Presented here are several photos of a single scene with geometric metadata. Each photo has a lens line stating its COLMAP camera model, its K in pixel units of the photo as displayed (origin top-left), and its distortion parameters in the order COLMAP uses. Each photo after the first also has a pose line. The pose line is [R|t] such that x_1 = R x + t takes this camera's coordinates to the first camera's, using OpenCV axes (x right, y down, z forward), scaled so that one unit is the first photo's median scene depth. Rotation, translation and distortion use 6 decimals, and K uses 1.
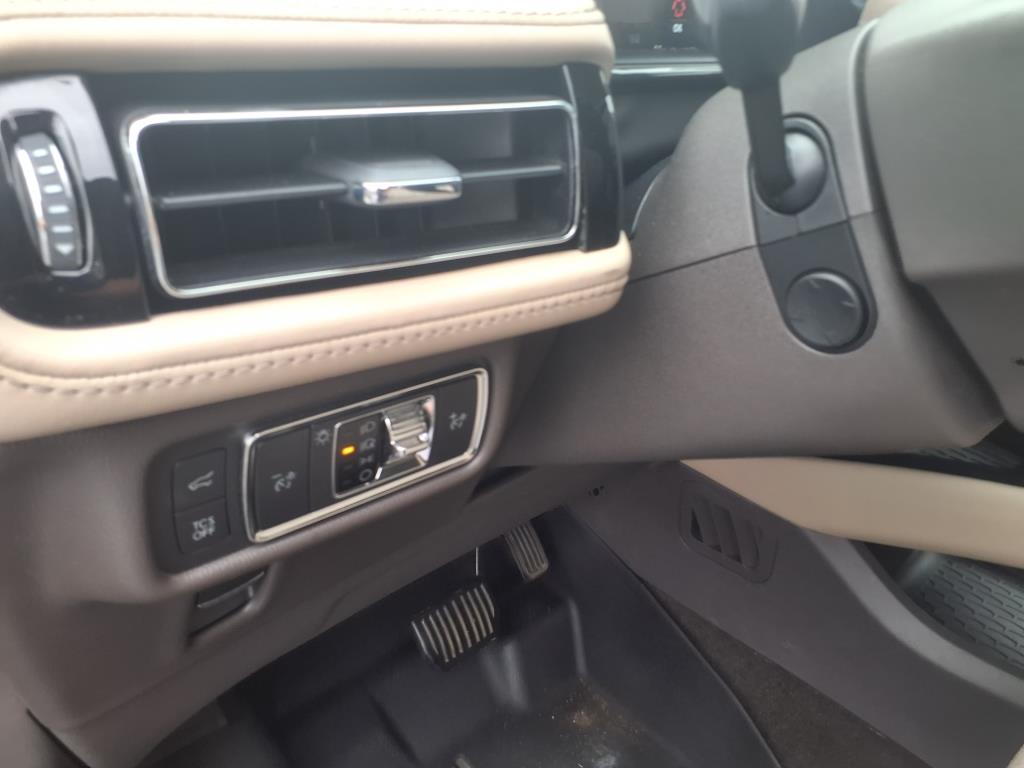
lens RADIAL K [[890.1, 0, 512.0], [0, 890.1, 384.0], [0, 0, 1]] dist [0.083244, -0.121213]
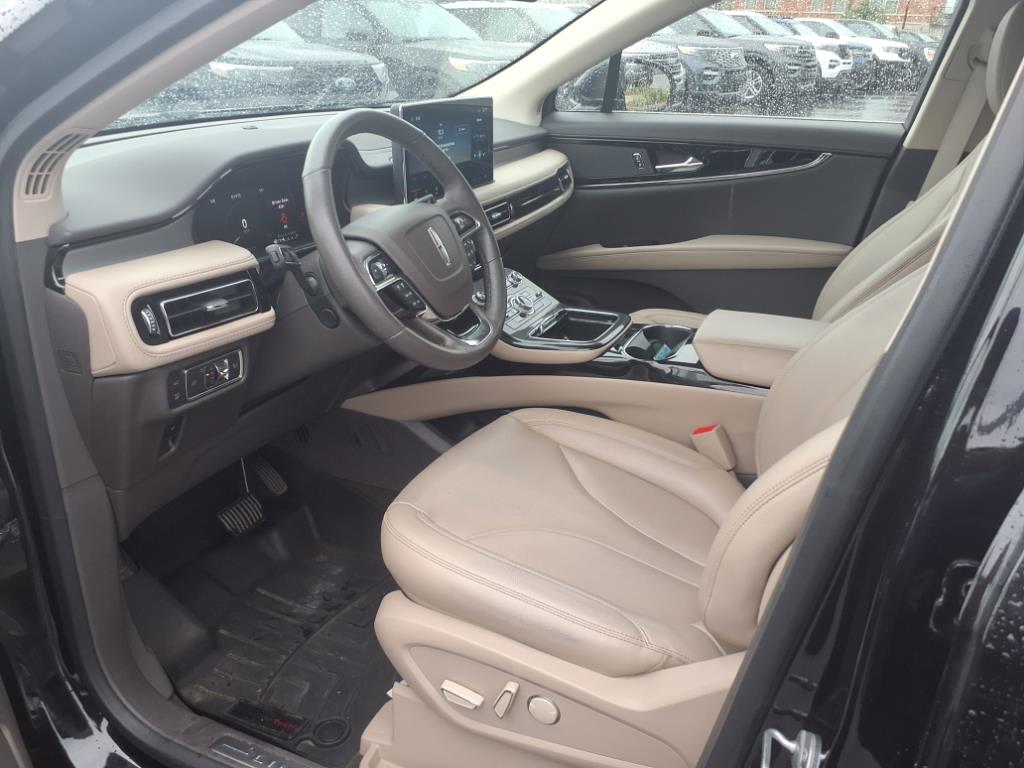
lens RADIAL K [[829.3, 0, 512.0], [0, 829.3, 384.0], [0, 0, 1]] dist [0.066819, 0.002833]
pose [[0.927638, -0.195184, 0.318420, -0.117986], [0.210706, 0.977439, -0.014693, 0.411063], [-0.308368, 0.080722, 0.947836, -2.596929]]
